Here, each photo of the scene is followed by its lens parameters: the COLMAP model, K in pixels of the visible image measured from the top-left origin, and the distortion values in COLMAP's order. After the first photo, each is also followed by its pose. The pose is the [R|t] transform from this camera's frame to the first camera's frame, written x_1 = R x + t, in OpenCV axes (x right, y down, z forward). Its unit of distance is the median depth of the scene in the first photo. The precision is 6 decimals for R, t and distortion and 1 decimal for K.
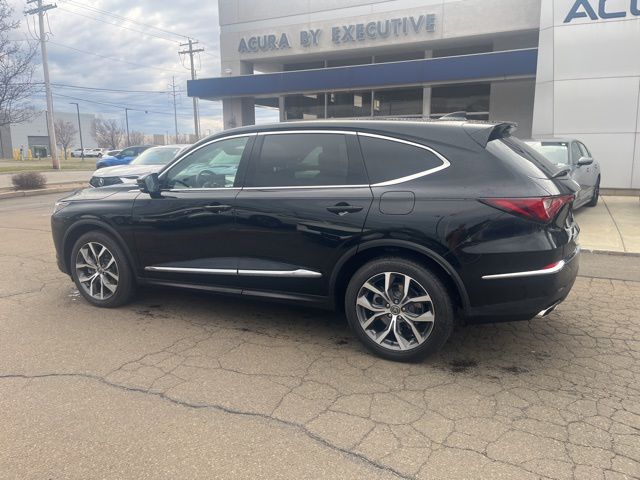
lens RADIAL K [[481.2, 0, 316.2], [0, 481.2, 241.4], [0, 0, 1]] dist [0.075882, -0.095176]
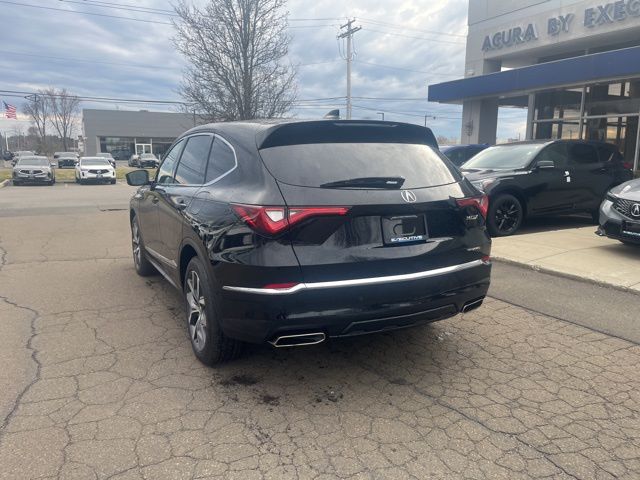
lens RADIAL K [[481.2, 0, 316.0], [0, 481.2, 241.3], [0, 0, 1]] dist [0.075882, -0.095176]
pose [[0.810650, 0.109695, -0.575163, 0.787813], [-0.115043, 0.992987, 0.027237, -0.046518], [0.574118, 0.044089, 0.817585, 0.261004]]
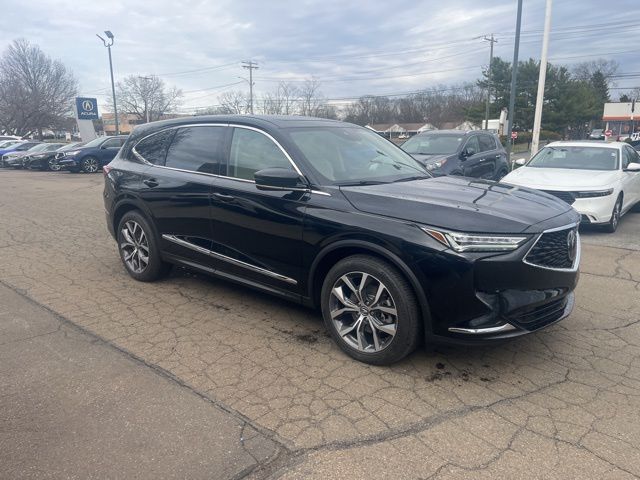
lens RADIAL K [[481.2, 0, 329.3], [0, 481.2, 242.8], [0, 0, 1]] dist [0.075882, -0.095176]
pose [[-0.974370, -0.040789, 0.221224, -0.424352], [0.049274, 0.920841, 0.386812, -0.448517], [-0.219489, 0.387799, -0.895230, 2.322922]]
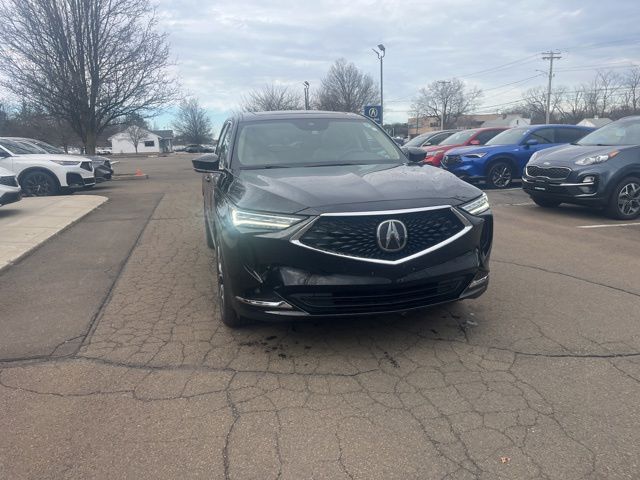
lens RADIAL K [[481.2, 0, 319.4], [0, 481.2, 236.3], [0, 0, 1]] dist [0.075882, -0.095176]
pose [[-0.664952, -0.116211, 0.737790, -1.123516], [0.173489, 0.936770, 0.303914, -0.349592], [-0.726457, 0.330087, -0.602746, 2.025421]]
